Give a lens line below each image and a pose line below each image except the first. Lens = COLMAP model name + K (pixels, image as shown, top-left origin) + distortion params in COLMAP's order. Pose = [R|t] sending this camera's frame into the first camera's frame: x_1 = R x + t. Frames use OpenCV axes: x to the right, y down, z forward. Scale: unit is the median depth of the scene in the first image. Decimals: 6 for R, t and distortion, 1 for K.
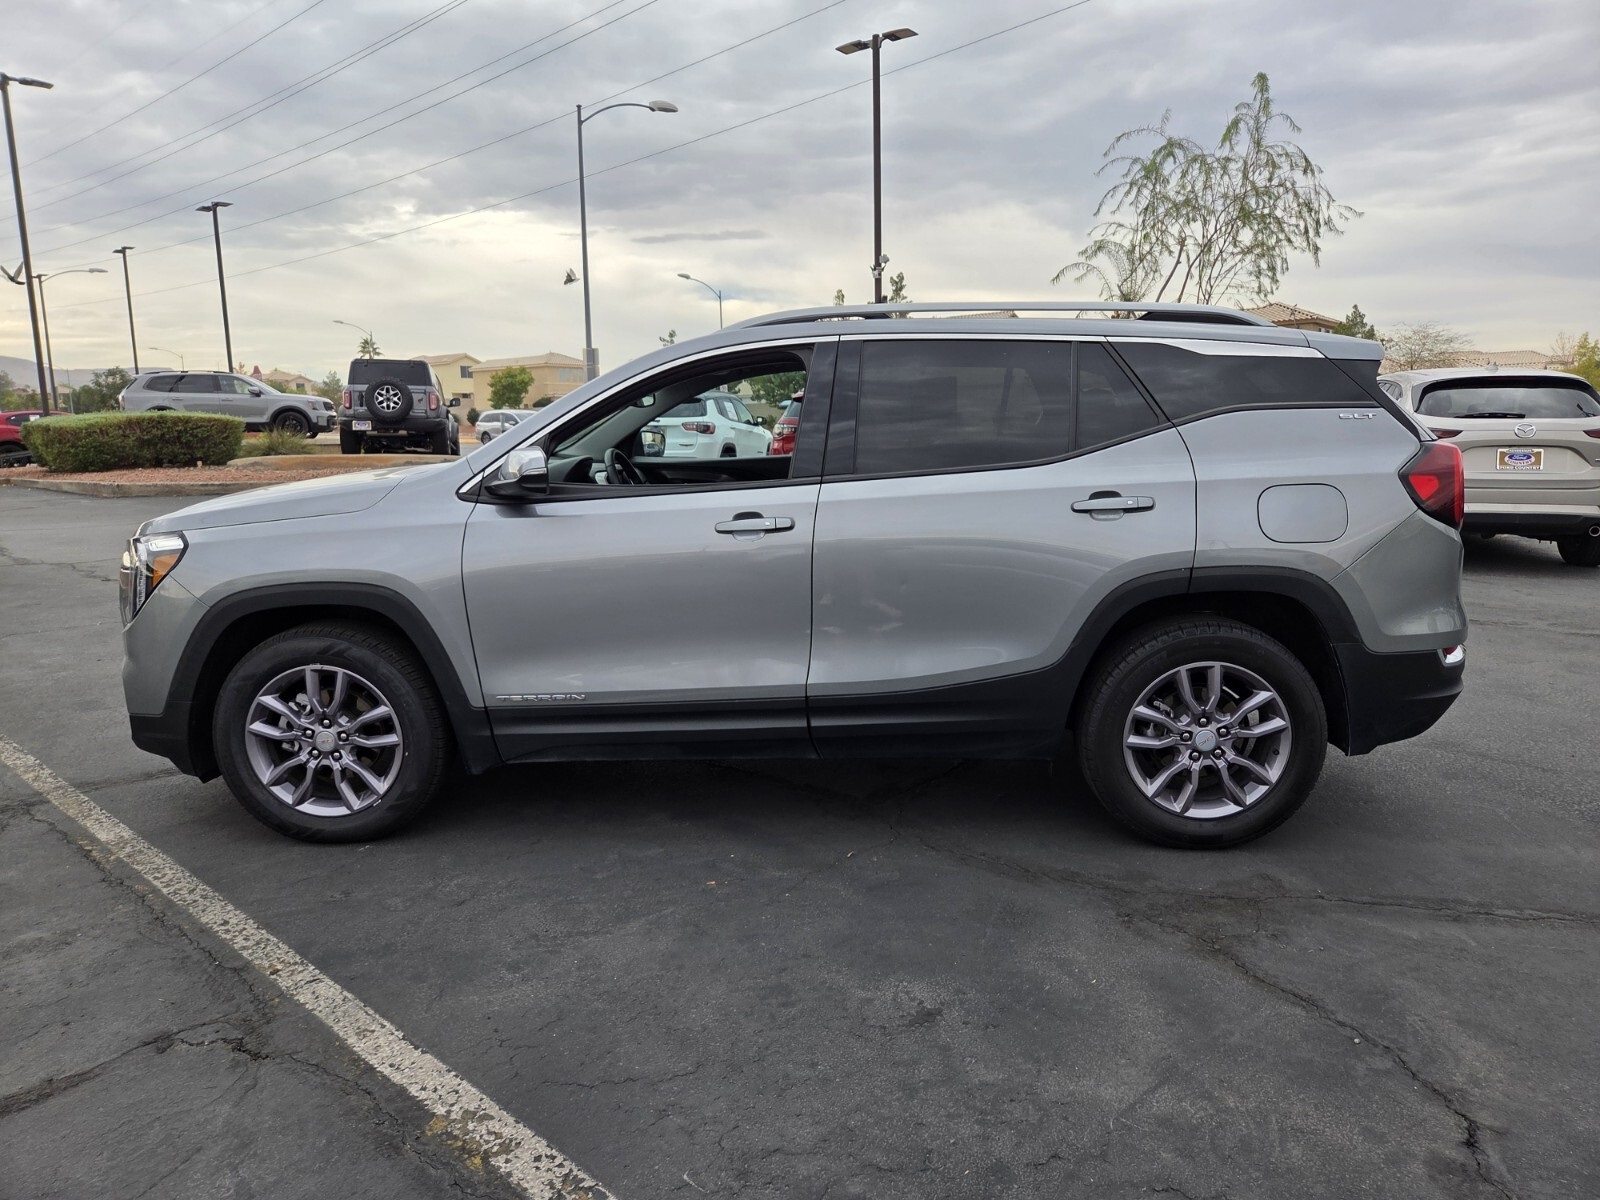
lens RADIAL K [[1089.8, 0, 800.0], [0, 1089.8, 600.0], [0, 0, 1]] dist [0.077891, -0.072614]
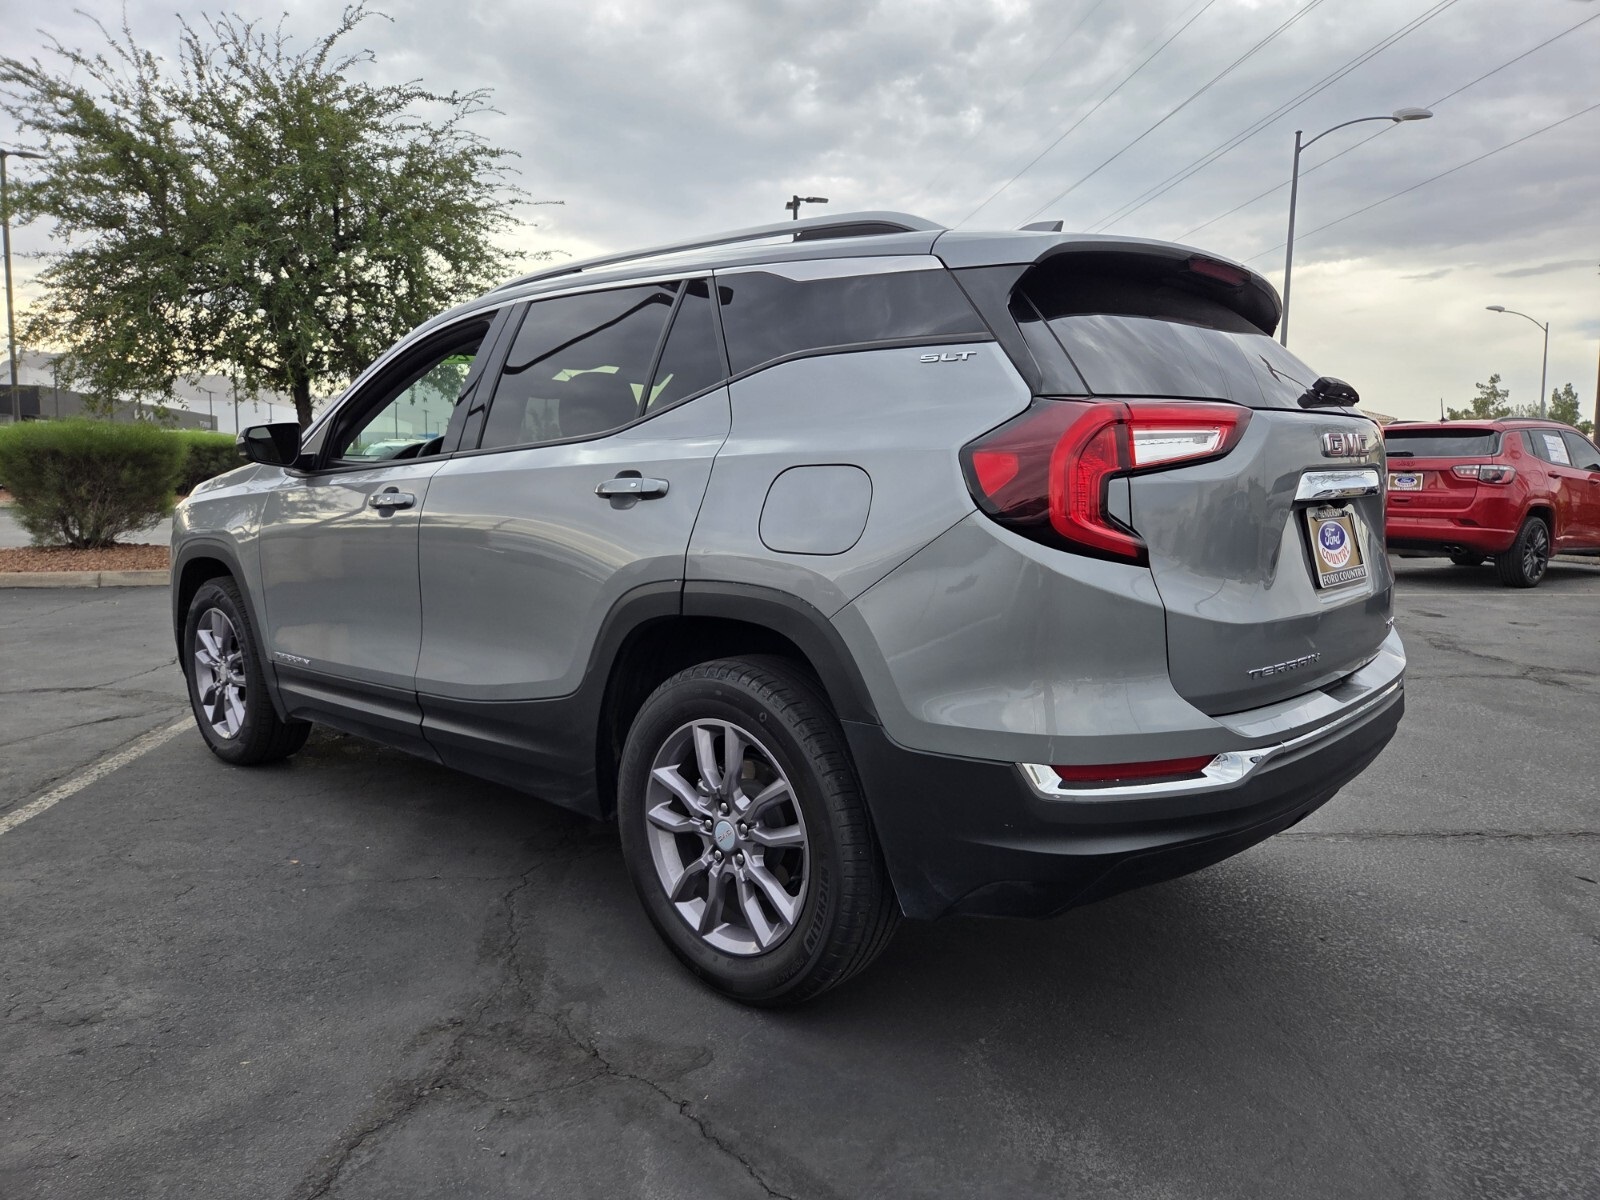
lens RADIAL K [[1089.8, 0, 800.0], [0, 1089.8, 600.0], [0, 0, 1]] dist [0.077891, -0.072614]
pose [[0.754948, 0.087428, -0.649931, 0.835273], [-0.123578, 0.992284, -0.010064, -0.017663], [0.644036, 0.087915, 0.759927, 0.496302]]
